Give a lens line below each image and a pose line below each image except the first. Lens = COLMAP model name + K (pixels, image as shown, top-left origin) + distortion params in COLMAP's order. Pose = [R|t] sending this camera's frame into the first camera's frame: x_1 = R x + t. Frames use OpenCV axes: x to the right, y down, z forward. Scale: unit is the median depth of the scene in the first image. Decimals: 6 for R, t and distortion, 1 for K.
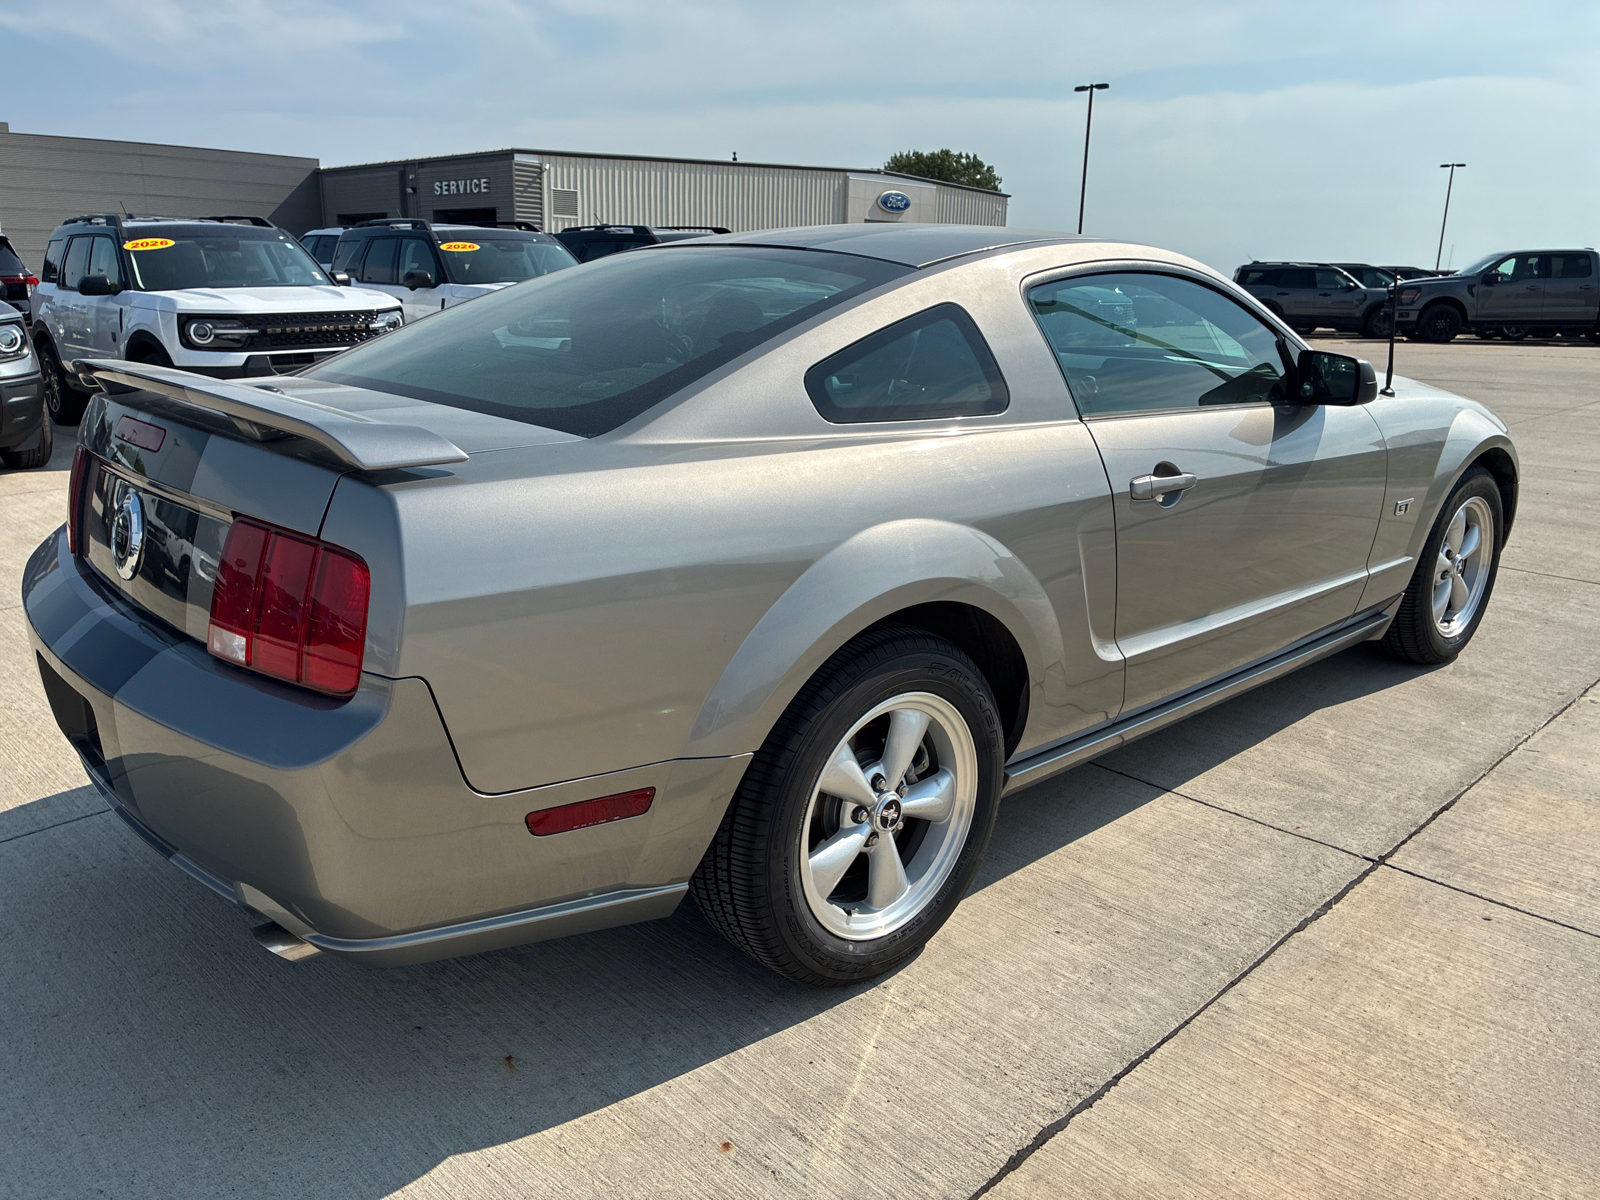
lens RADIAL K [[1222.9, 0, 807.5], [0, 1222.9, 599.2], [0, 0, 1]] dist [0.033763, -0.040108]
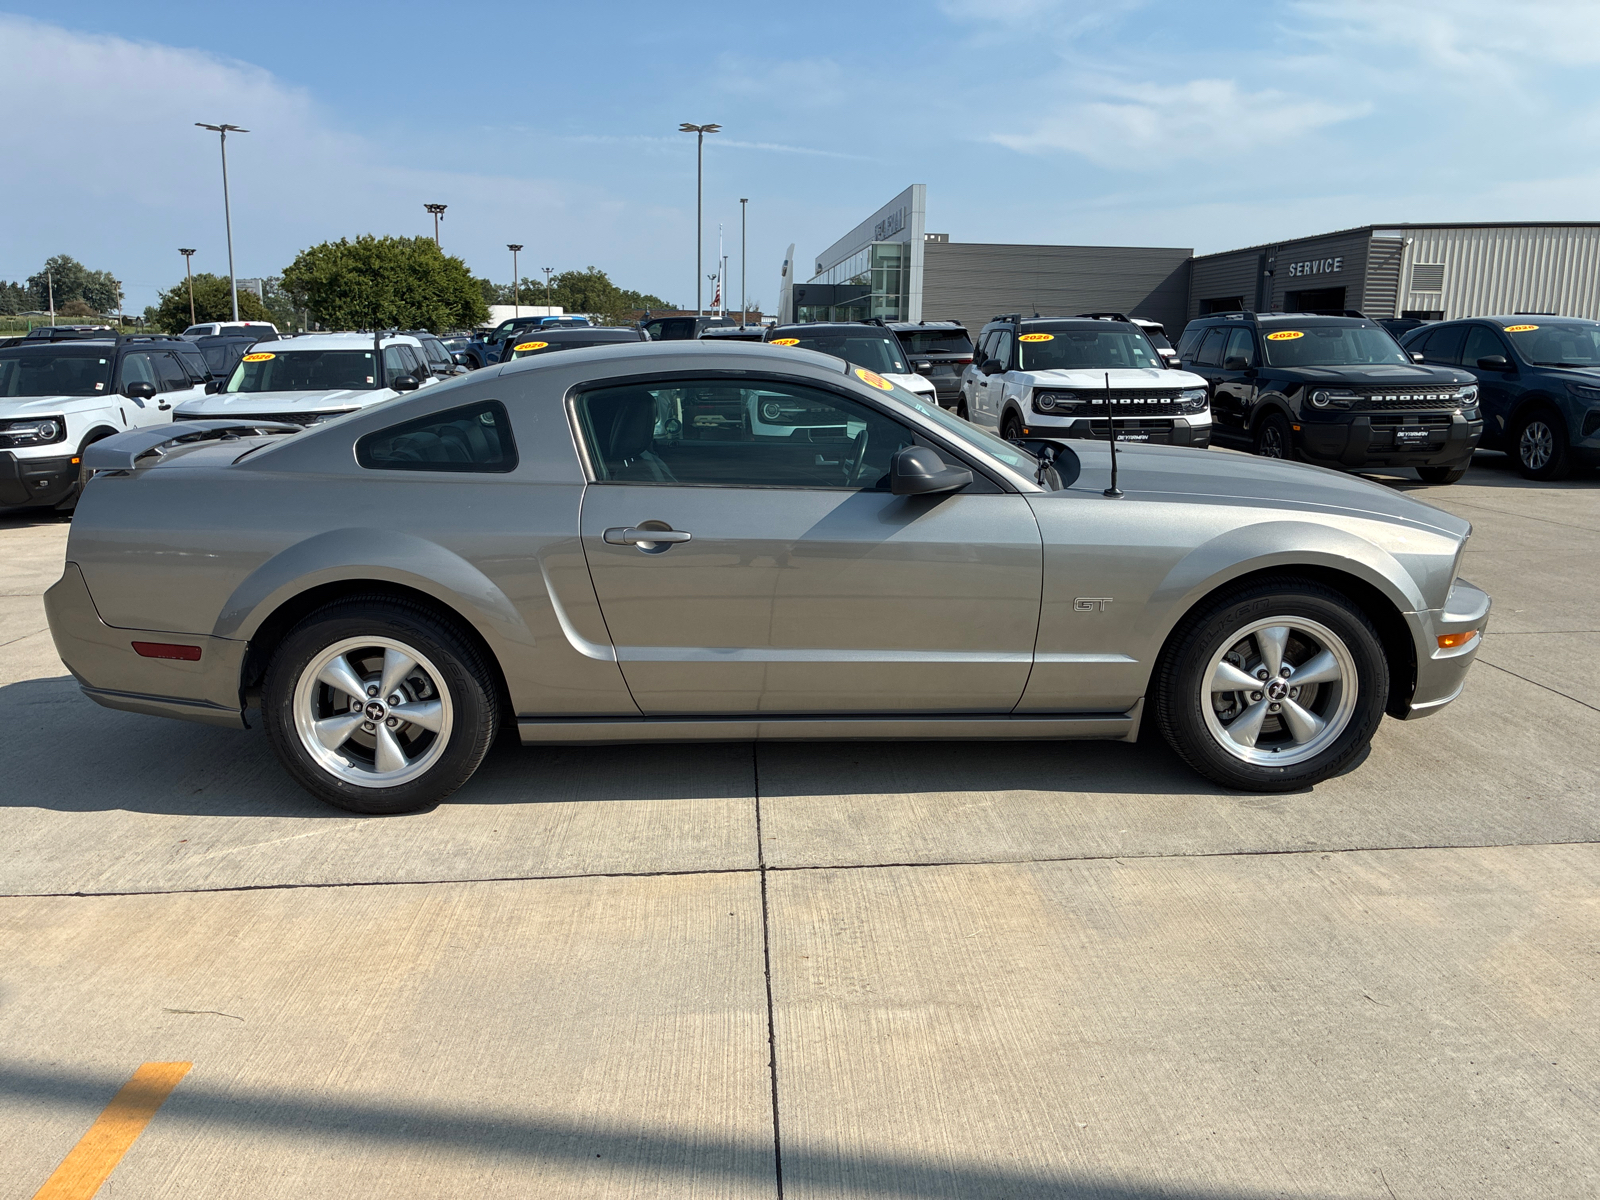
lens RADIAL K [[1222.9, 0, 784.5], [0, 1222.9, 600.9], [0, 0, 1]] dist [0.033763, -0.040108]
pose [[0.745749, 0.125370, -0.654325, 0.087659], [-0.164088, 0.986444, 0.001989, -0.003501], [0.645704, 0.105884, 0.756211, 0.006202]]
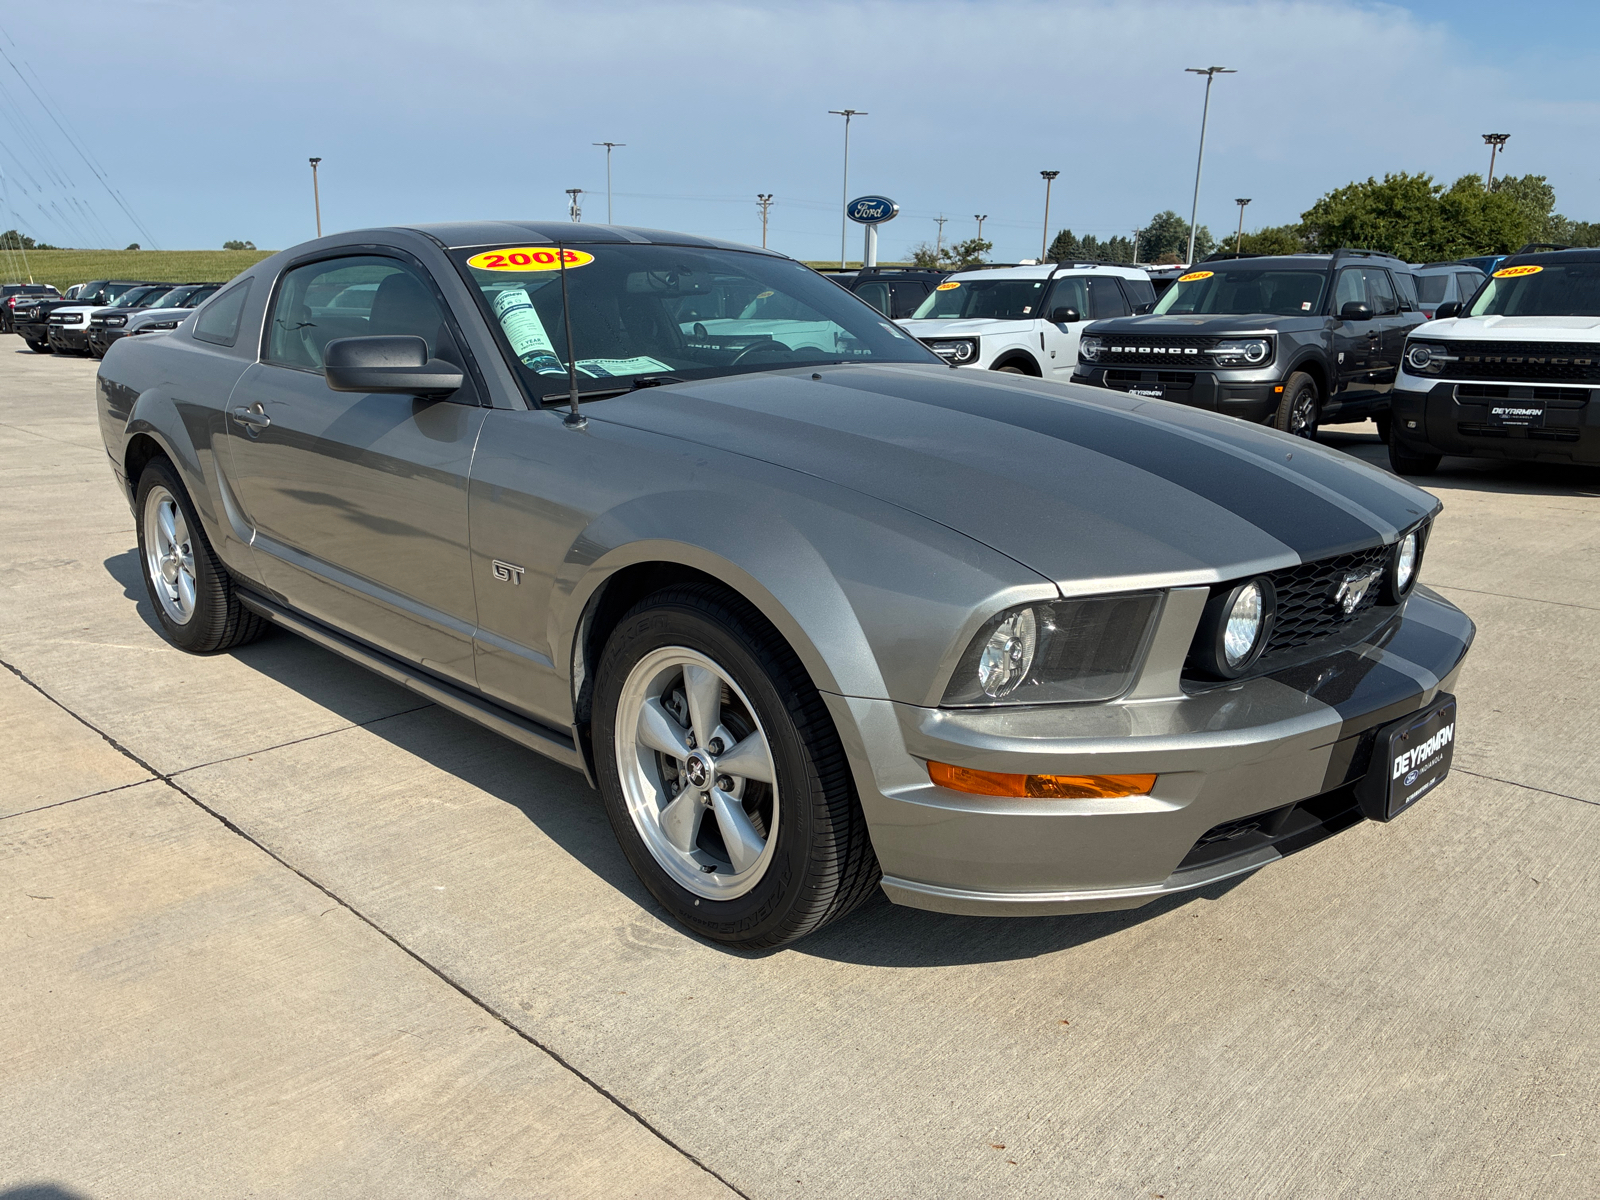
lens RADIAL K [[1222.9, 0, 795.8], [0, 1222.9, 593.0], [0, 0, 1]] dist [0.033763, -0.040108]
pose [[0.023754, 0.230764, -0.972720, 0.108481], [-0.273773, 0.937301, 0.215676, -0.024056], [0.961501, 0.261181, 0.085441, 0.100911]]
